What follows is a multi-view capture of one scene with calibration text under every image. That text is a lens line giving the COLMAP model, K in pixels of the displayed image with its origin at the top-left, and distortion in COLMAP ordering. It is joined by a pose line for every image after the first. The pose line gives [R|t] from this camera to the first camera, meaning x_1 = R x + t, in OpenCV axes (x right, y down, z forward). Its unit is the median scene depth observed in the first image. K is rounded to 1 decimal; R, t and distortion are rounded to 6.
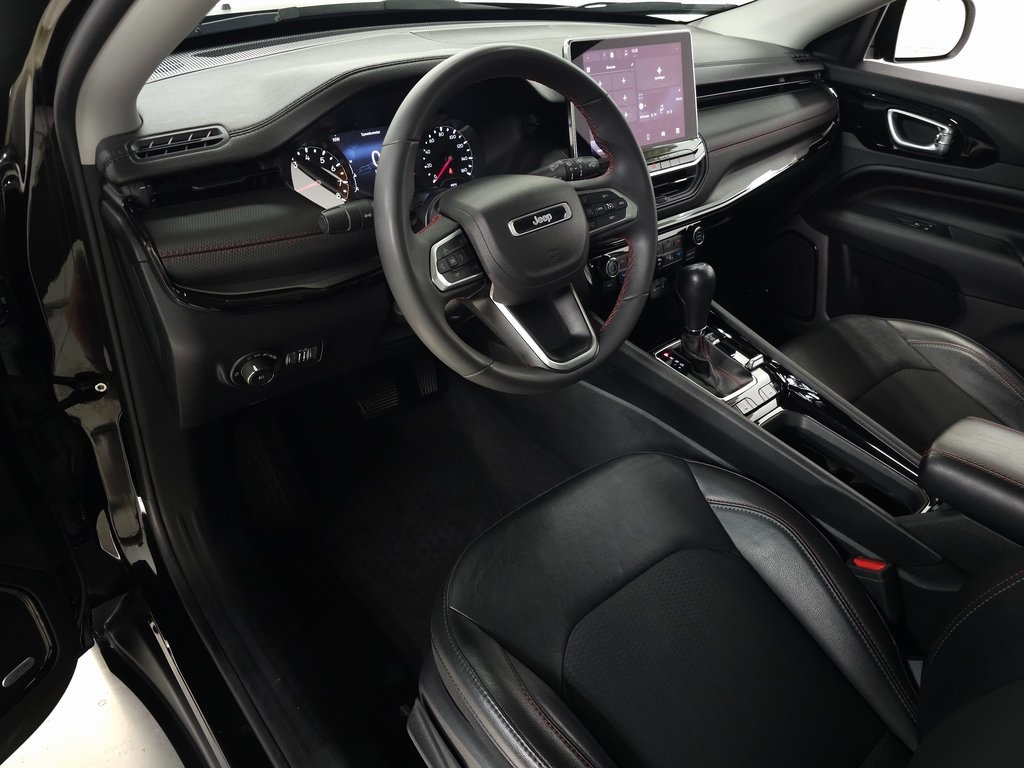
lens RADIAL K [[670.2, 0, 512.0], [0, 670.2, 384.0], [0, 0, 1]] dist [0.026843, -0.000644]
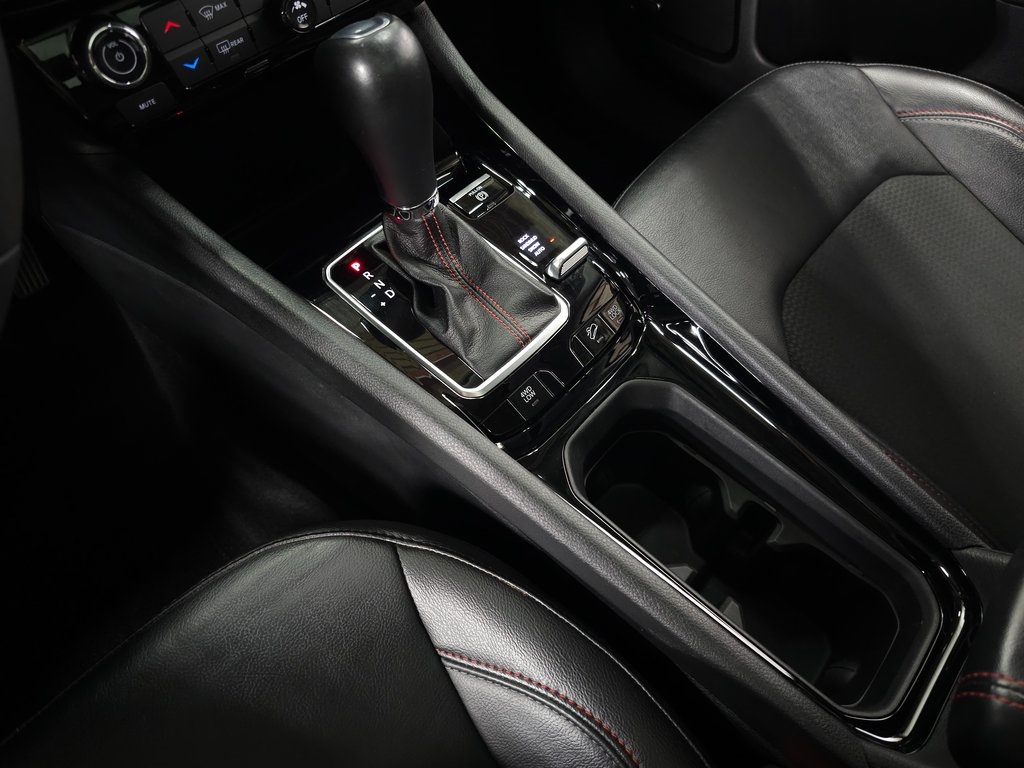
lens RADIAL K [[734.5, 0, 512.0], [0, 734.5, 384.0], [0, 0, 1]] dist [0.031245, -0.003550]
pose [[0.988358, -0.131649, 0.076265, 0.282323], [0.095675, 0.927552, 0.361239, -0.131343], [-0.118296, -0.349737, 0.929349, 0.547433]]
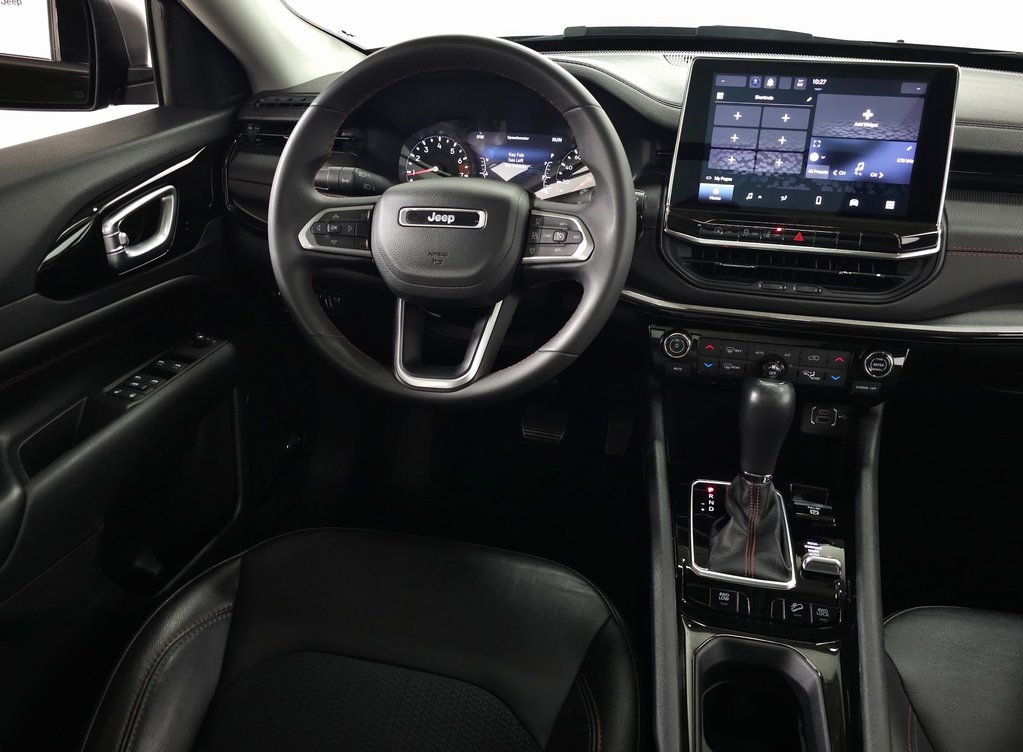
lens RADIAL K [[738.9, 0, 511.5], [0, 738.9, 376.0], [0, 0, 1]] dist [0.005802, 0.003117]
pose [[0.622134, 0.347104, -0.701761, 0.605644], [-0.432717, 0.899445, 0.061265, -0.108383], [0.652461, 0.265549, 0.709773, 0.285295]]
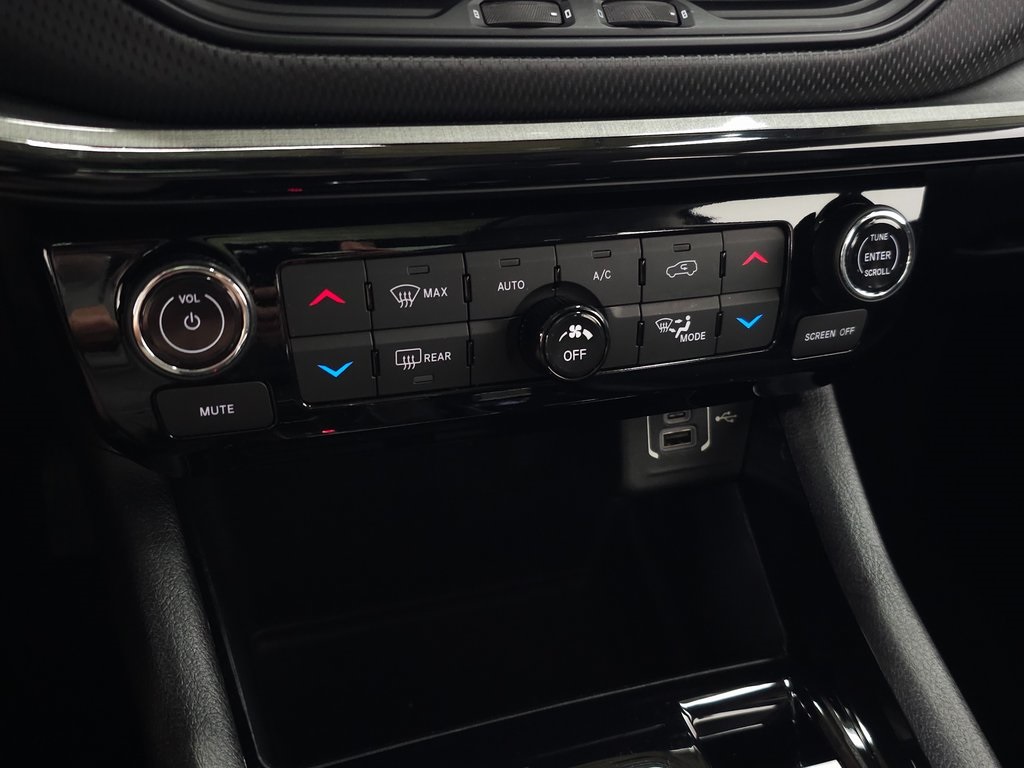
lens RADIAL K [[1025.1, 0, 512.0], [0, 1025.1, 384.0], [0, 0, 1]] dist [0.056312, -0.006212]
pose [[0.939393, 0.232391, -0.252062, 0.282323], [-0.241154, 0.970479, -0.003995, -0.169821], [0.243692, 0.064539, 0.967703, 0.741071]]
